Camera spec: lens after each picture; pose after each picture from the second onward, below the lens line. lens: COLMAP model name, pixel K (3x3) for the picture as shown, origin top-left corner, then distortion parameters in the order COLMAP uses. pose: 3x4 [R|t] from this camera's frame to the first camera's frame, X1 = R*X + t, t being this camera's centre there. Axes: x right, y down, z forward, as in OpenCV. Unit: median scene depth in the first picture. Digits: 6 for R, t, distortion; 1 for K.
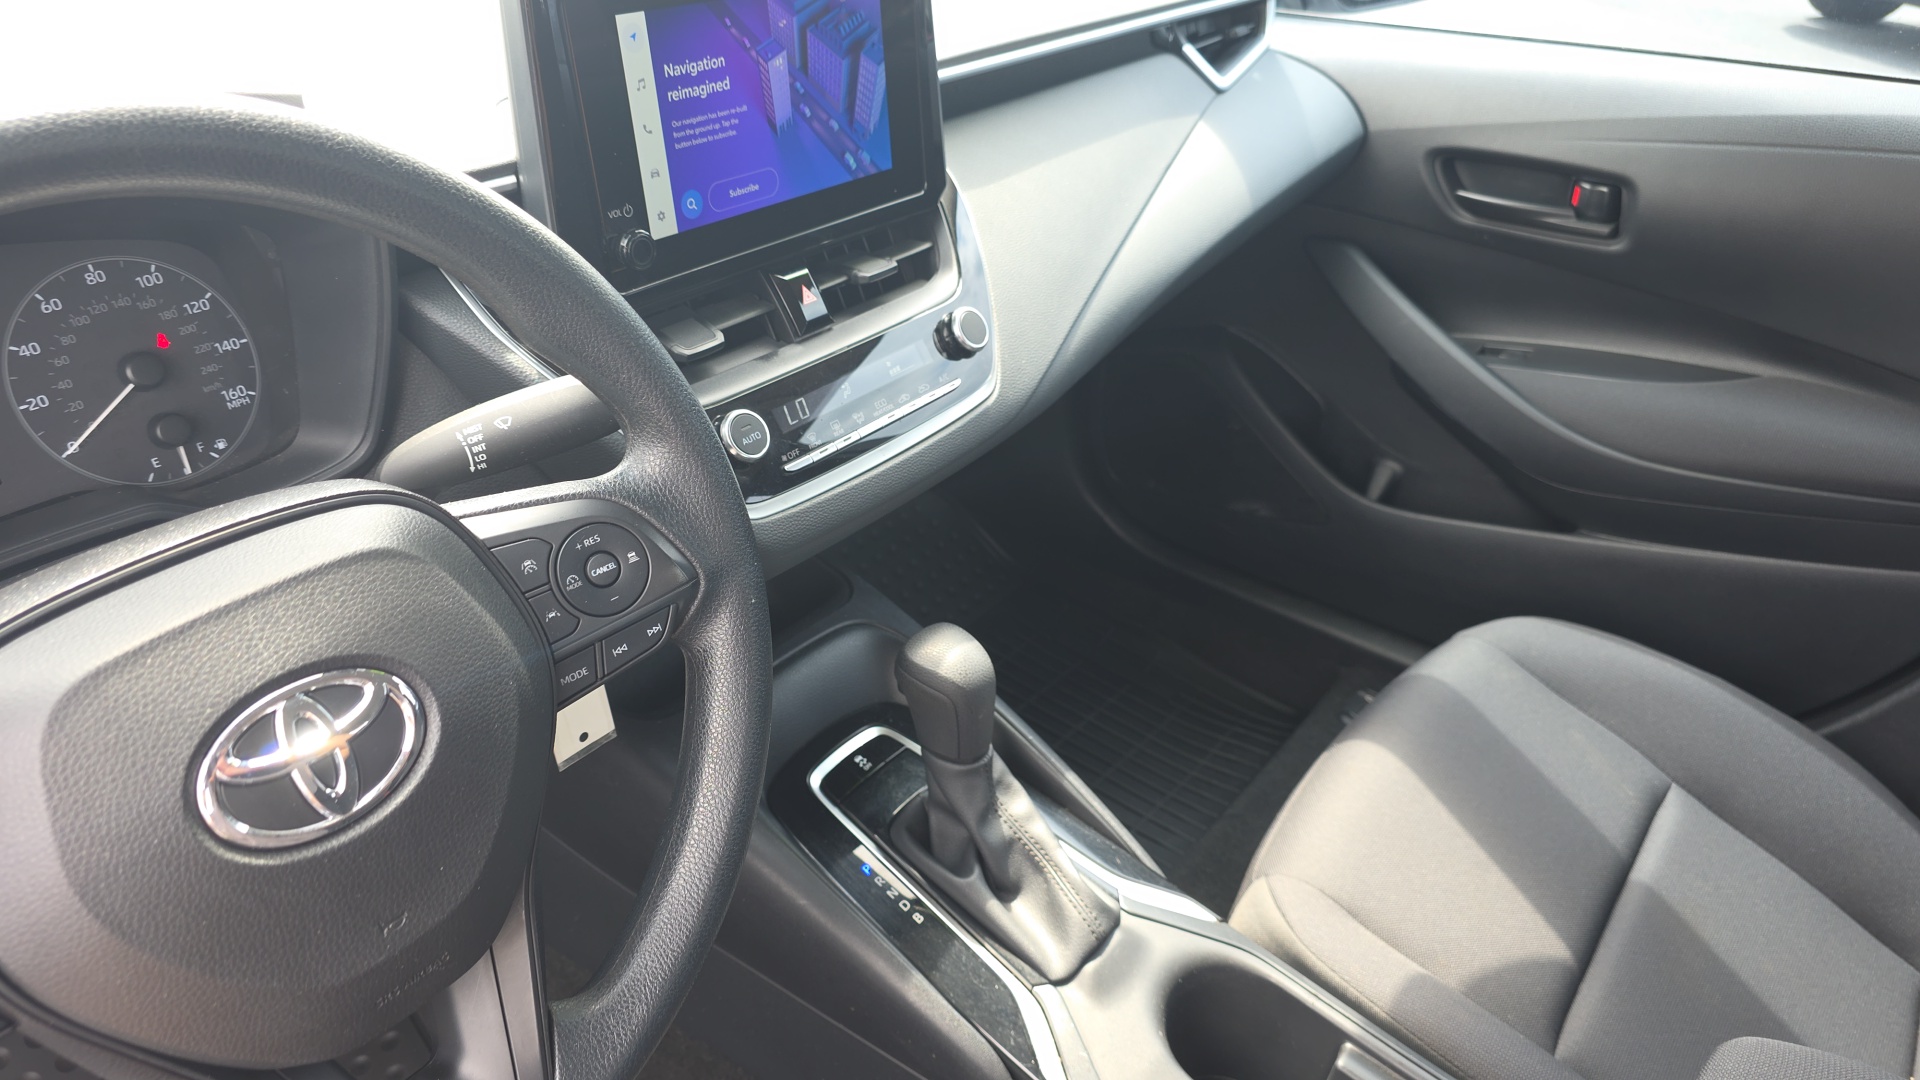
lens RADIAL K [[1316.9, 0, 966.8], [0, 1316.9, 546.2], [0, 0, 1]] dist [0.059790, -0.062109]
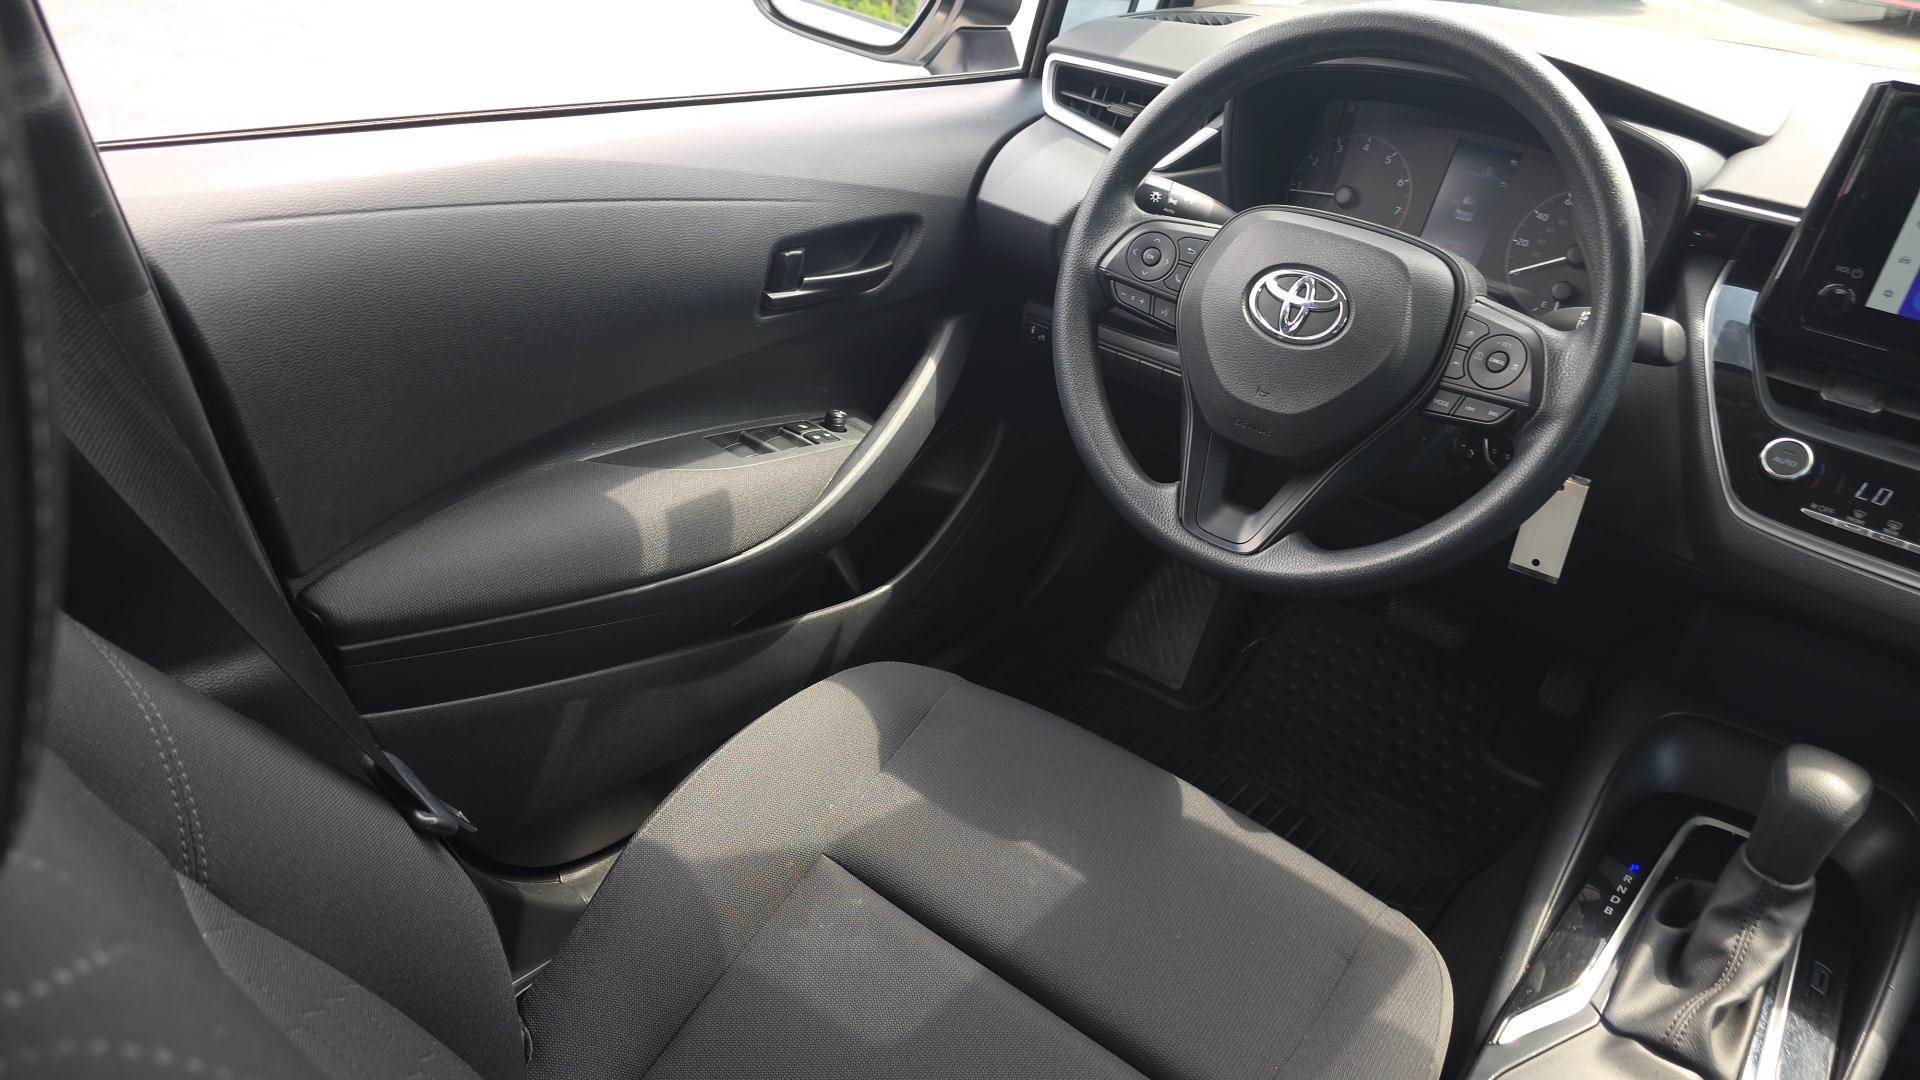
lens RADIAL K [[1316.9, 0, 941.5], [0, 1316.9, 554.1], [0, 0, 1]] dist [0.059790, -0.062109]
pose [[-0.013305, 0.474454, -0.880180, 0.845428], [-0.604850, 0.697129, 0.384925, -0.023412], [0.796228, 0.537498, 0.277698, 0.076434]]
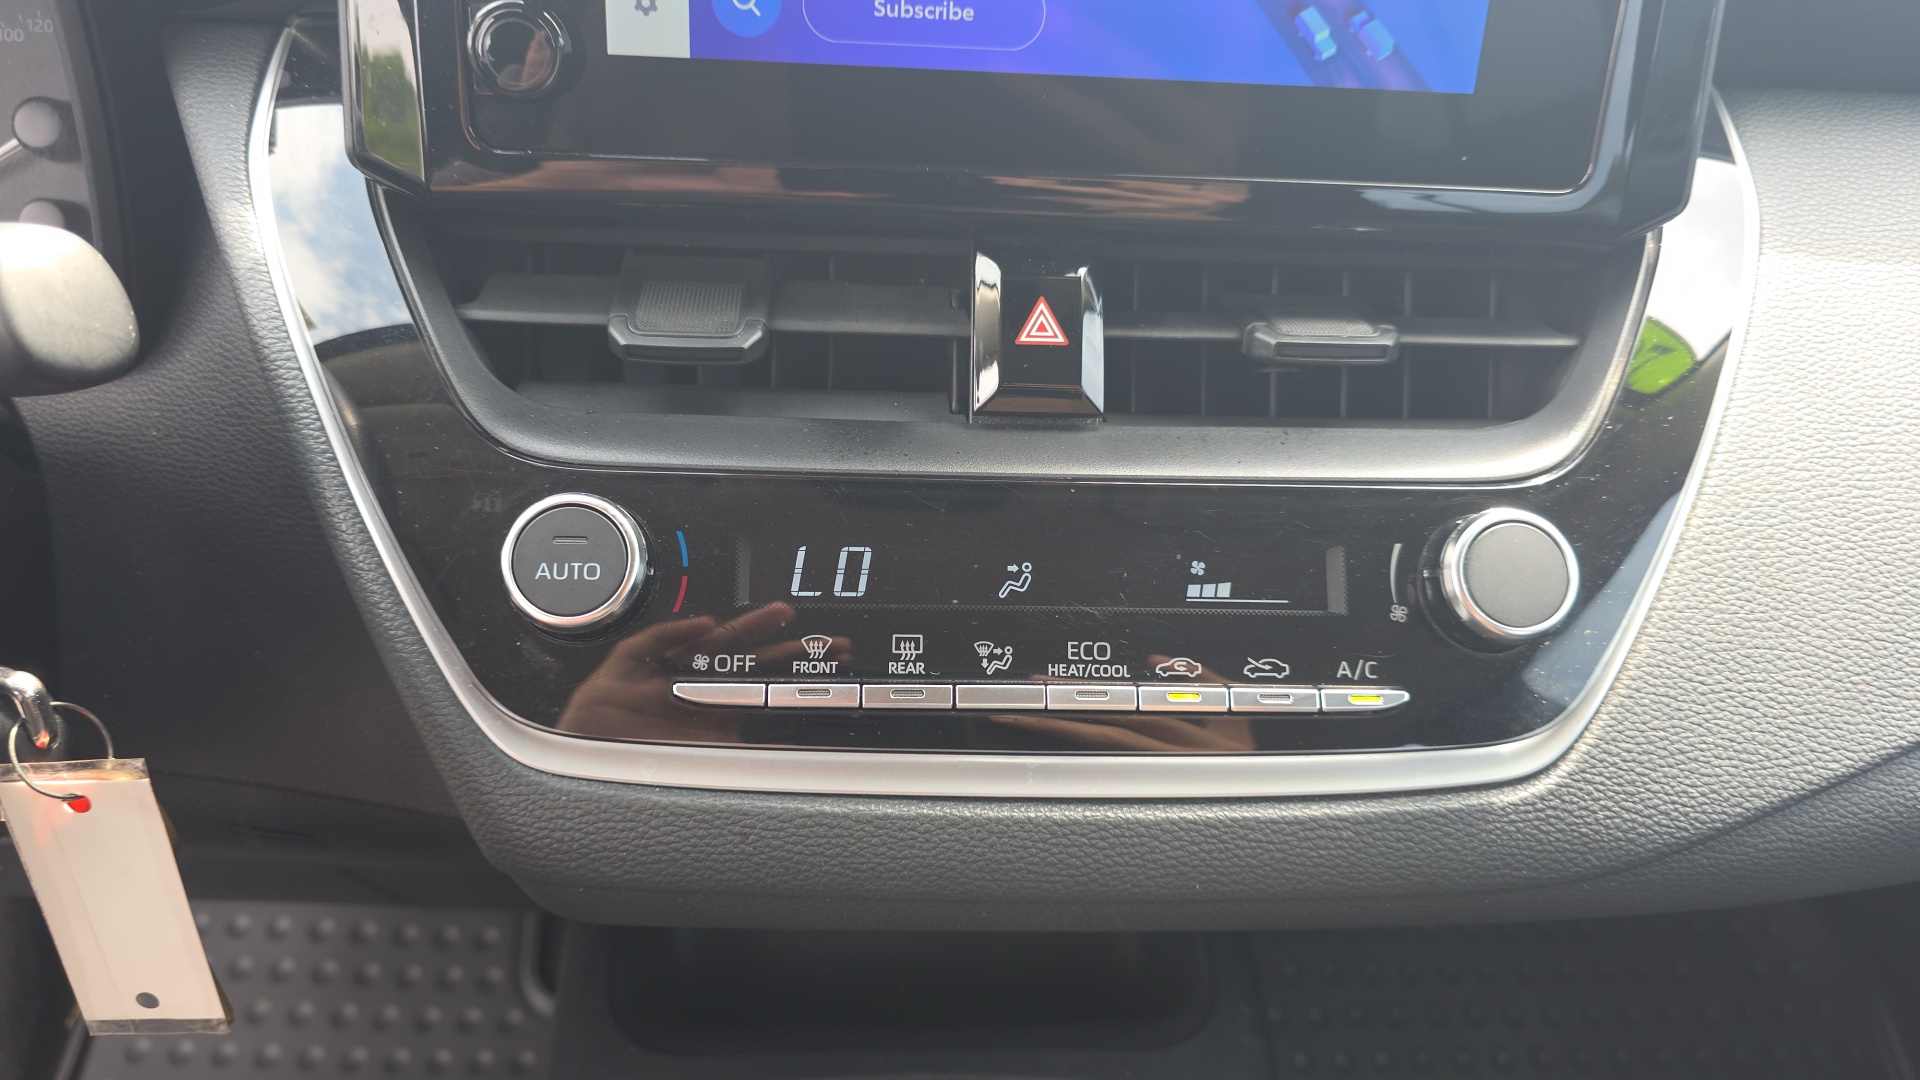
lens RADIAL K [[1316.9, 0, 955.7], [0, 1316.9, 524.5], [0, 0, 1]] dist [0.059790, -0.062109]
pose [[0.647683, 0.334911, -0.684355, 0.145270], [-0.418802, 0.906838, 0.047431, -0.139128], [0.636485, 0.255889, 0.727605, 0.689886]]
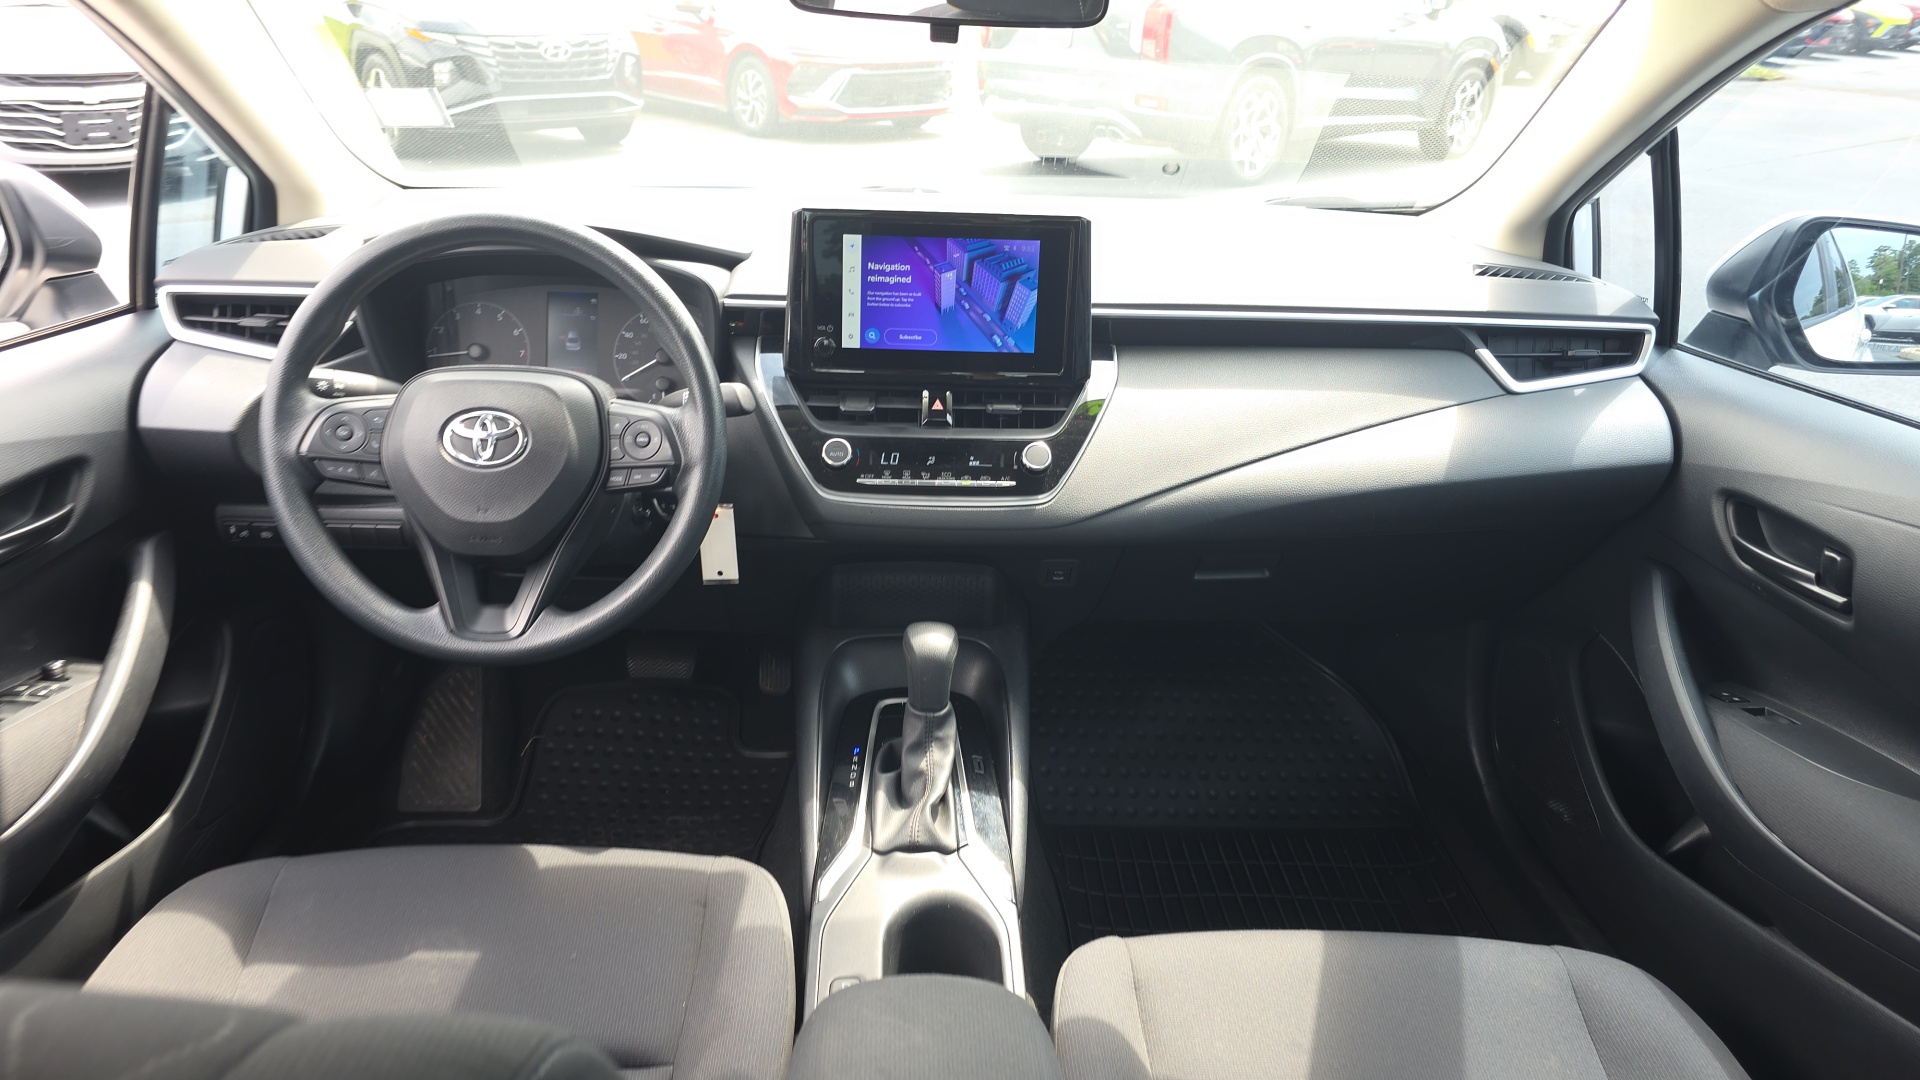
lens RADIAL K [[1316.9, 0, 943.6], [0, 1316.9, 543.6], [0, 0, 1]] dist [0.059790, -0.062109]
pose [[0.625871, 0.268592, -0.732218, 1.143897], [-0.416582, 0.908815, -0.022706, 0.009236], [0.659352, 0.319240, 0.680692, -0.098008]]
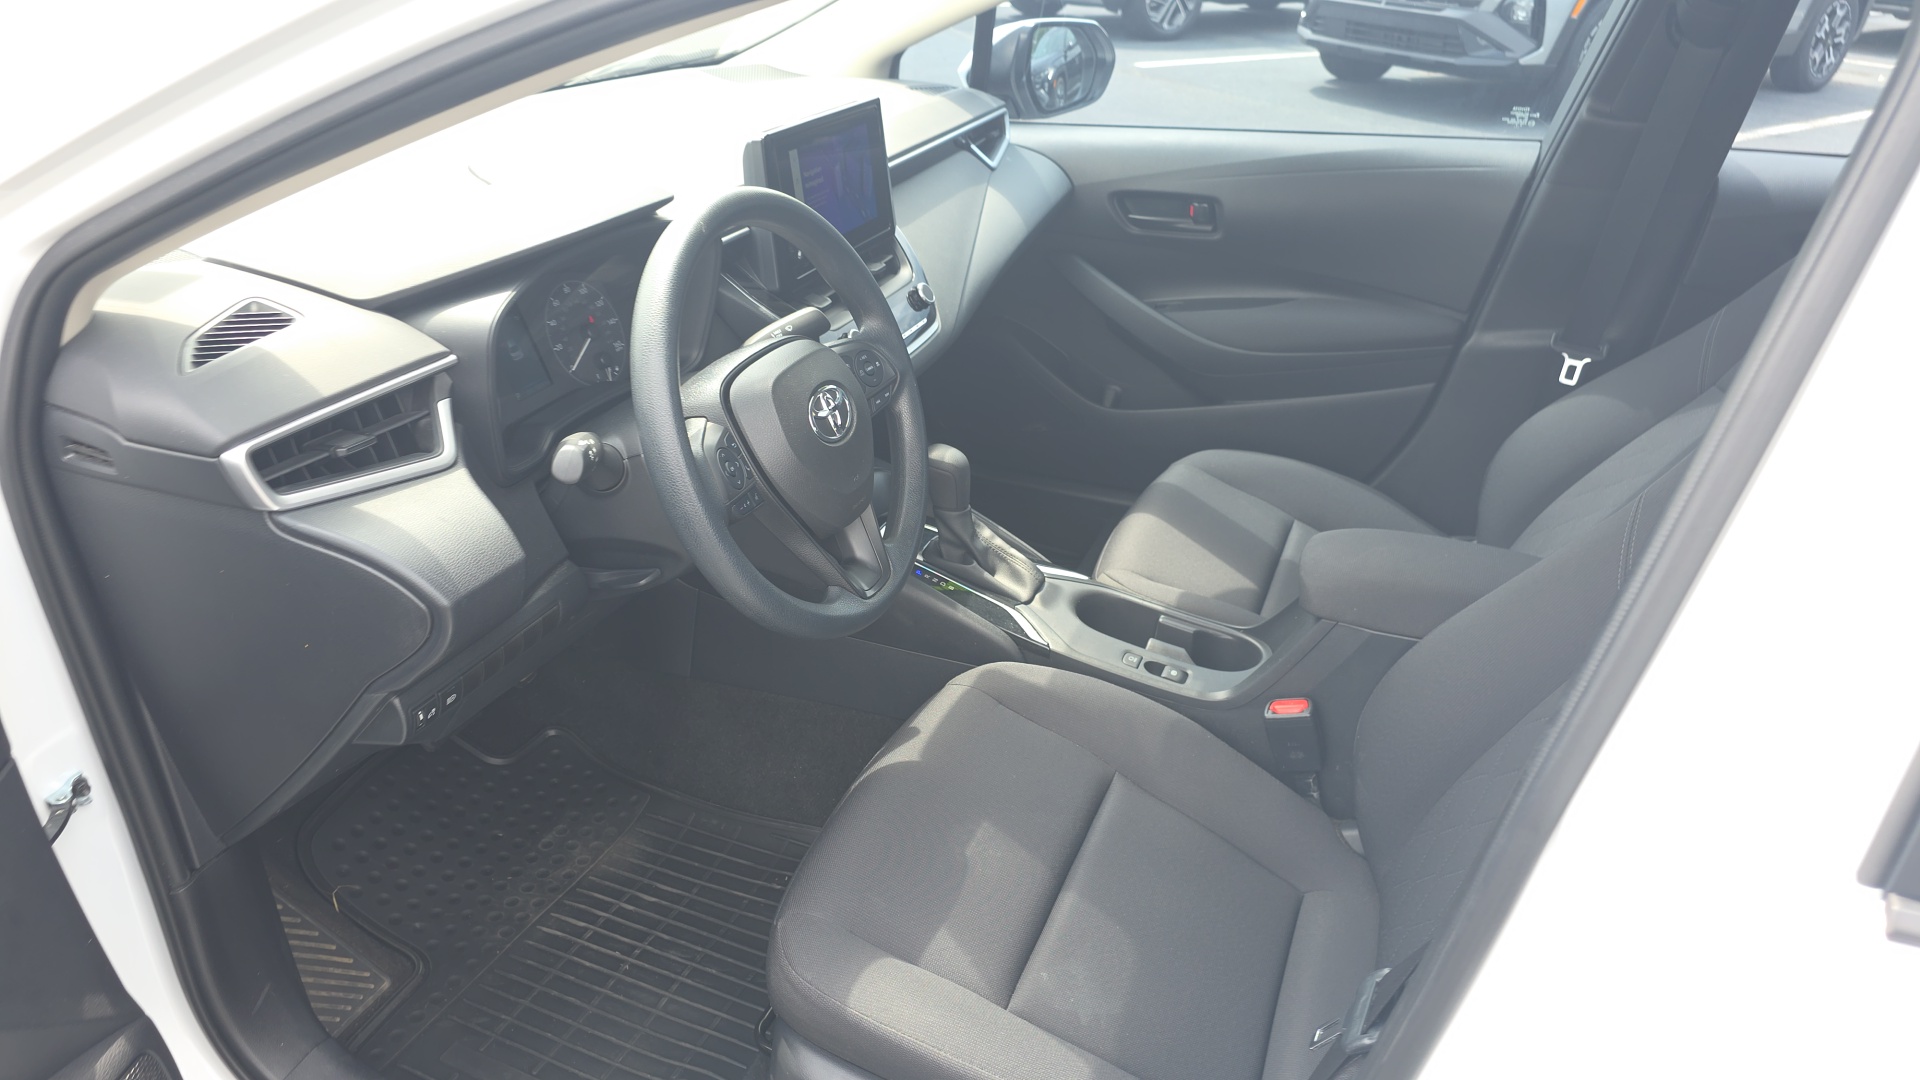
lens RADIAL K [[1316.9, 0, 960.8], [0, 1316.9, 543.2], [0, 0, 1]] dist [0.059790, -0.062109]
pose [[0.961493, -0.144965, 0.233487, -0.485364], [0.160607, 0.985785, -0.049333, 0.324910], [-0.223016, 0.084933, 0.971108, -0.937785]]
